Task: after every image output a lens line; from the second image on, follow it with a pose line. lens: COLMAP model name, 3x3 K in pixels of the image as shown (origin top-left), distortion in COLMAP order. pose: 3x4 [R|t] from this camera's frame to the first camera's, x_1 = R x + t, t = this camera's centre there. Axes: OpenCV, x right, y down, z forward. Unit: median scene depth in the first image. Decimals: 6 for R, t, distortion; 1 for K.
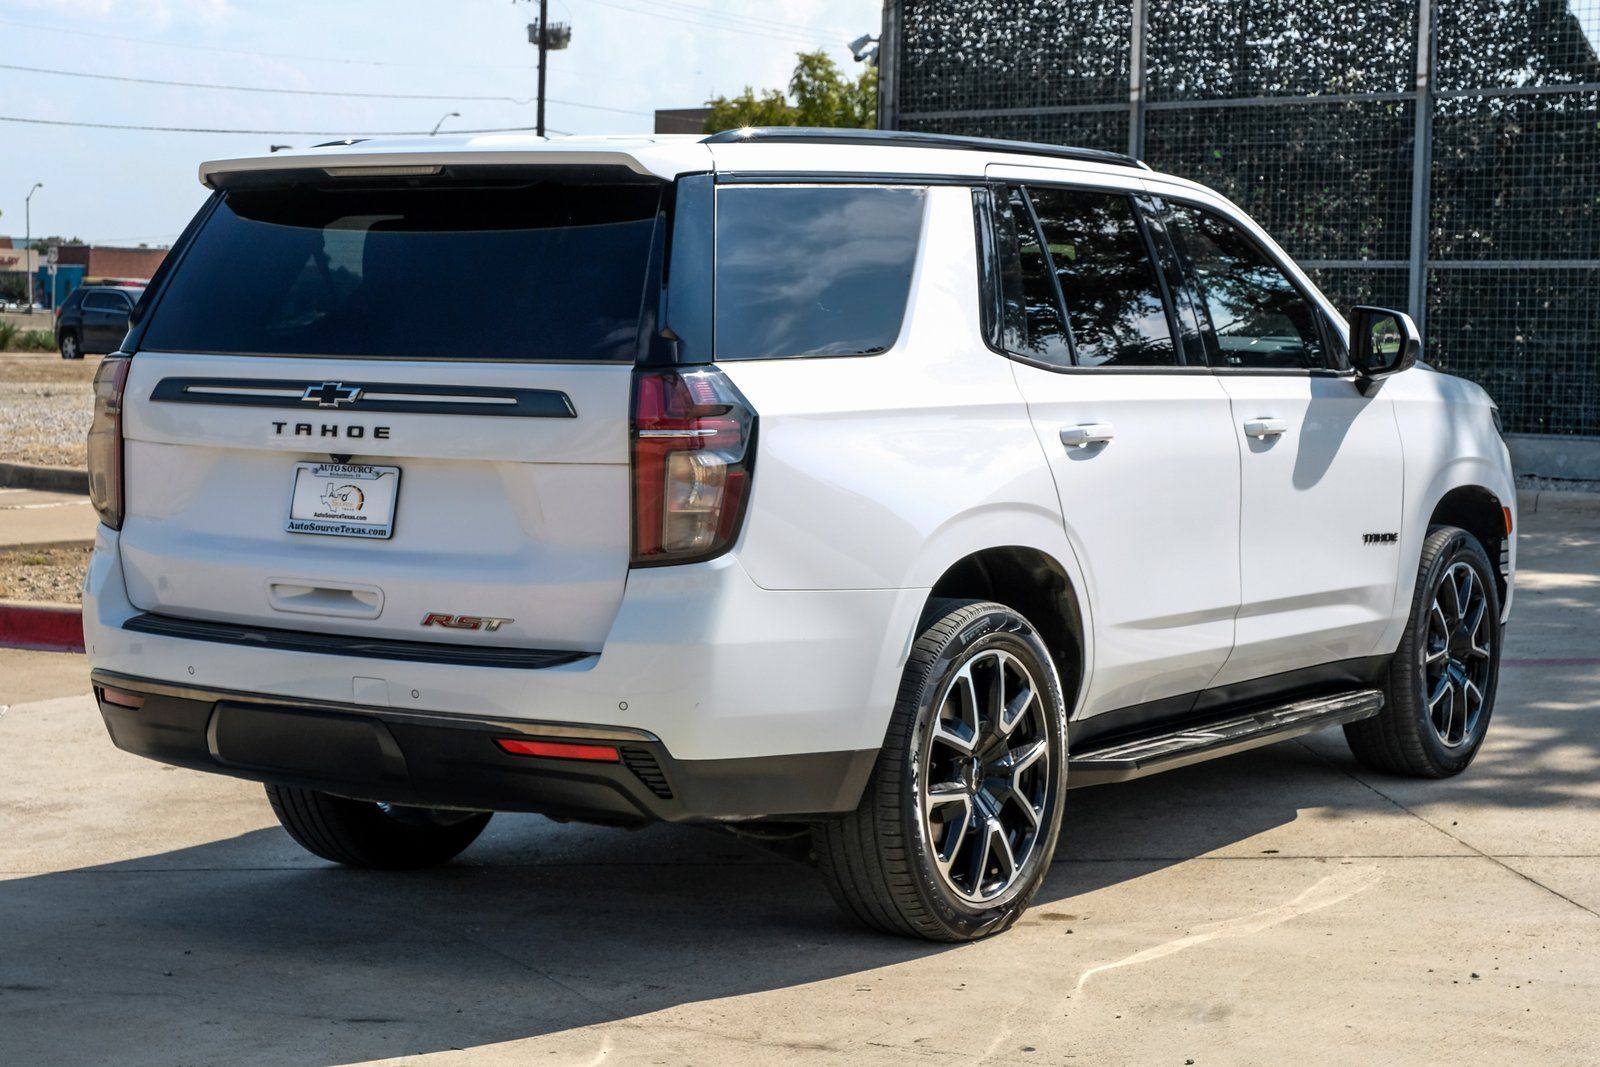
lens RADIAL K [[2843.9, 0, 862.7], [0, 2843.9, 624.8], [0, 0, 1]] dist [0.004862, 0.281751]
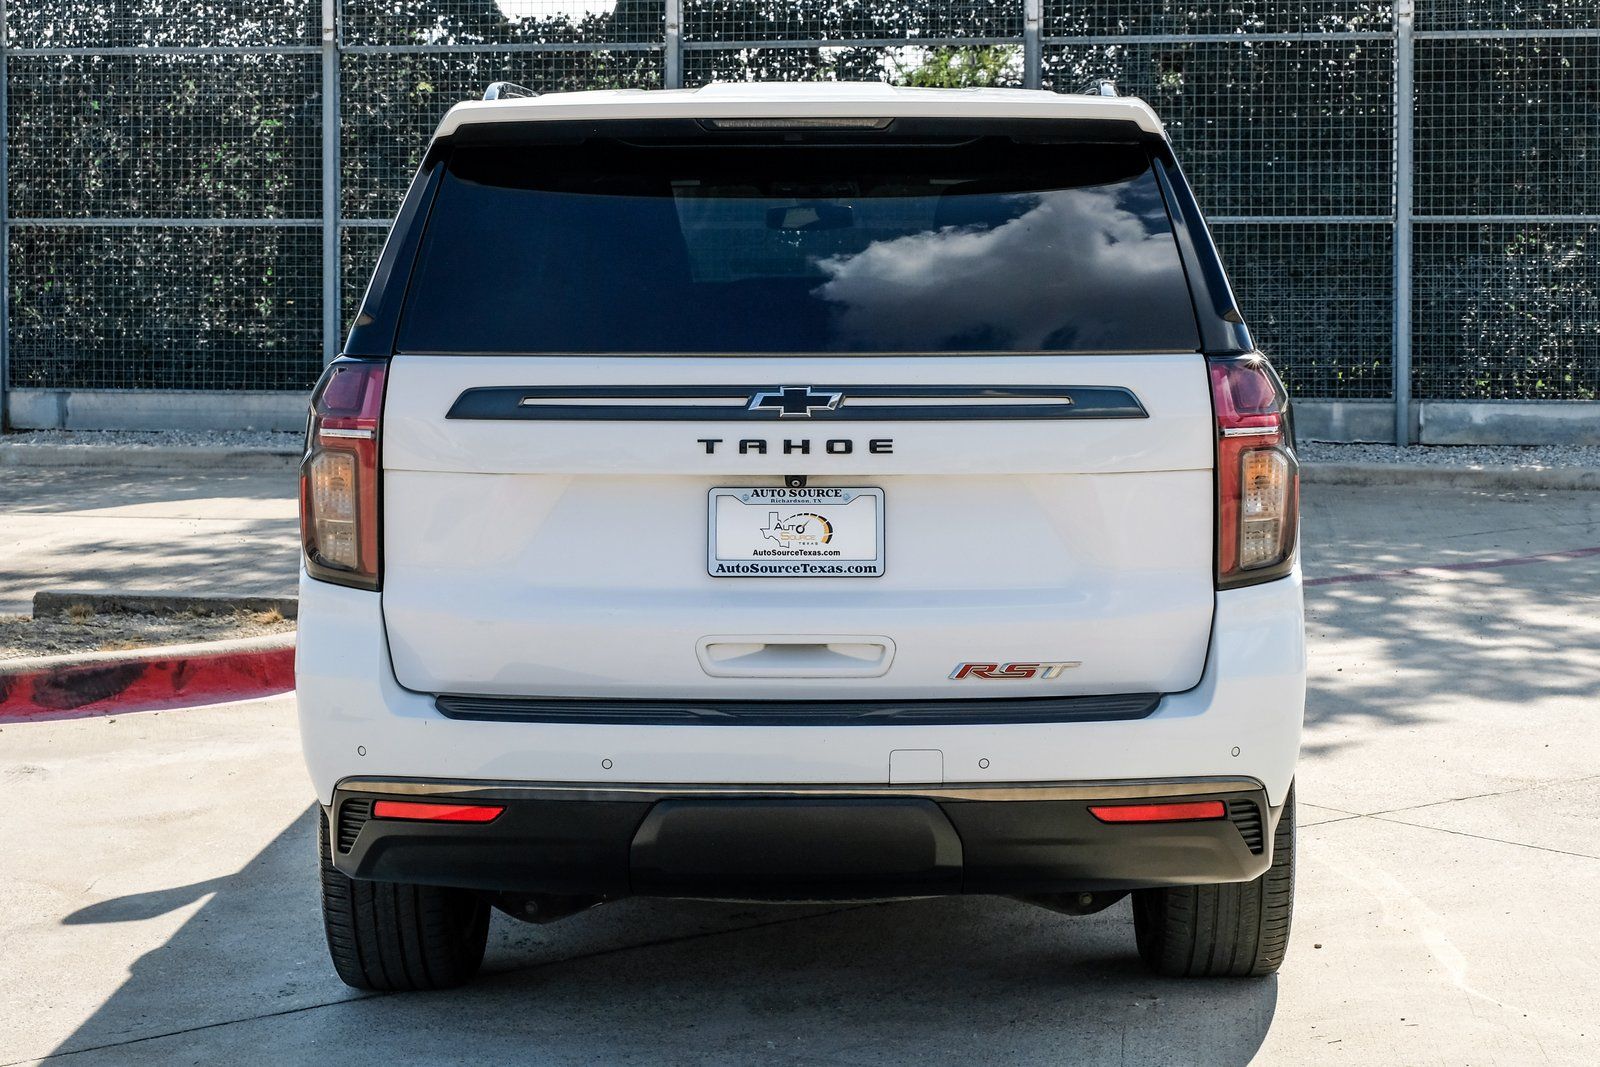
lens RADIAL K [[2798.0, 0, 800.0], [0, 2798.0, 533.5], [0, 0, 1]] dist [0.055743, 0.072624]
pose [[0.854662, -0.063049, 0.515342, -0.173384], [0.070309, 0.997510, 0.005438, -0.014038], [-0.514402, 0.031586, 0.856967, 0.095007]]
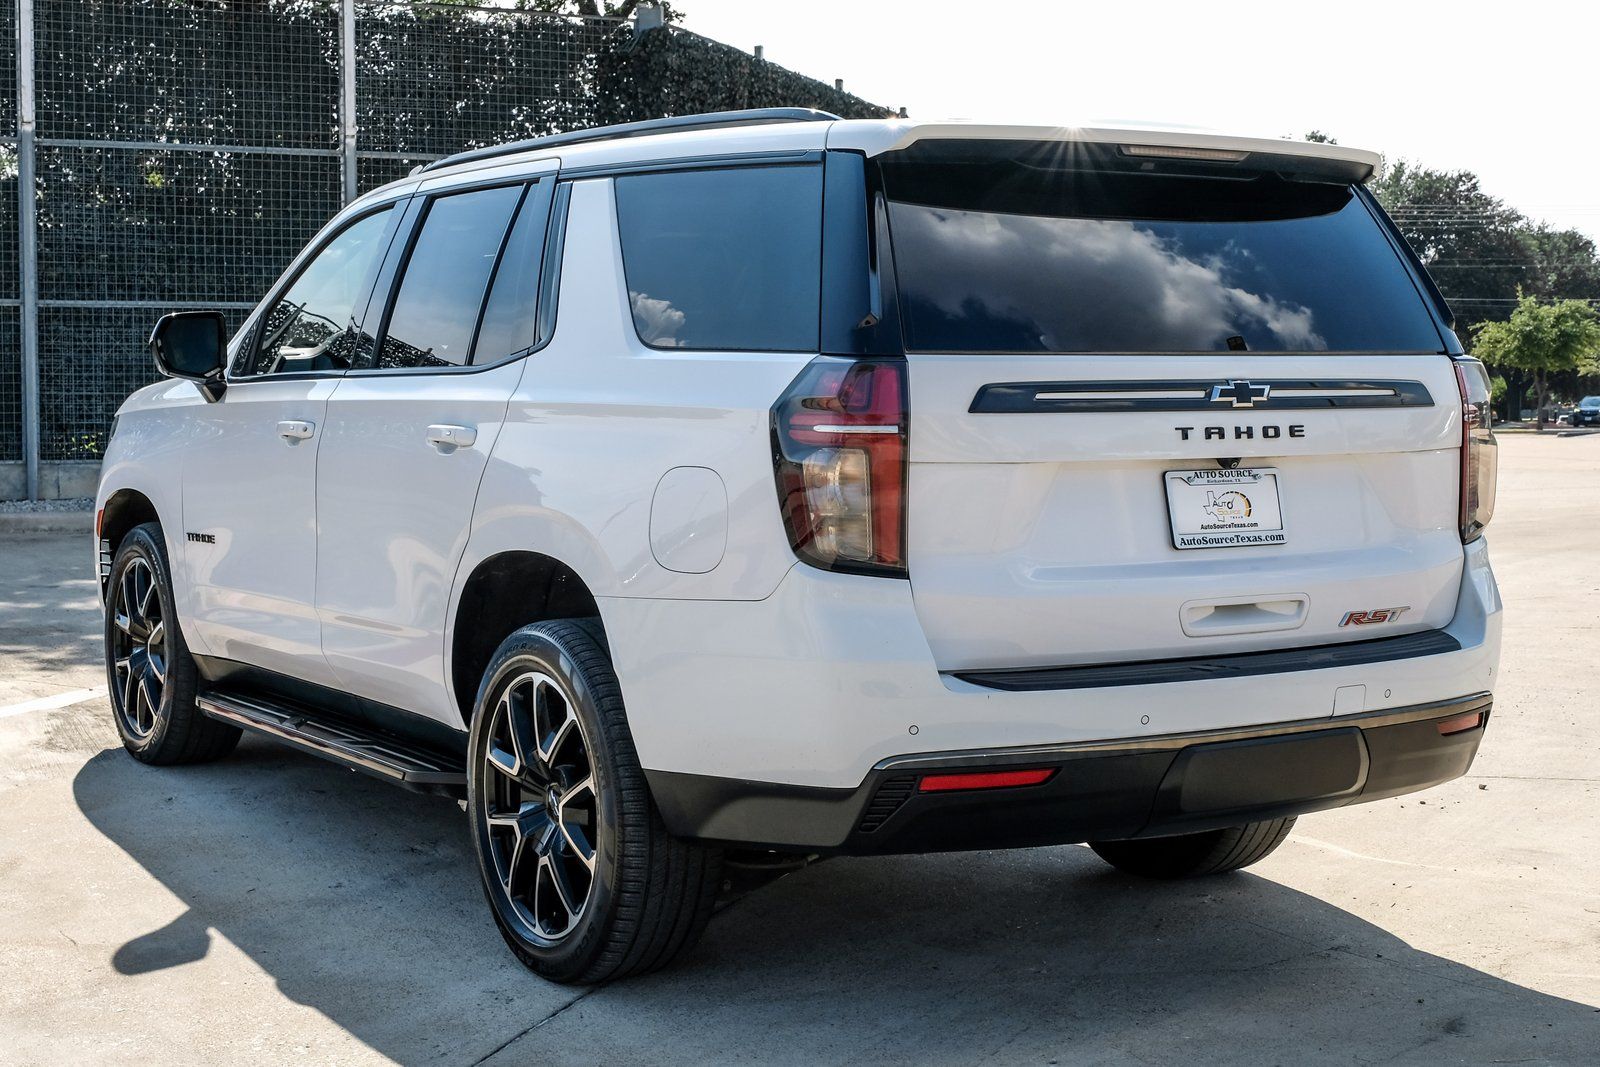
lens RADIAL K [[2298.8, 0, 800.9], [0, 2298.8, 573.5], [0, 0, 1]] dist [0.008777, 0.003750]
pose [[0.437320, -0.094312, 0.894347, -0.268885], [0.107240, 0.992859, 0.052262, -0.022550], [-0.892889, 0.073055, 0.444311, 0.233616]]
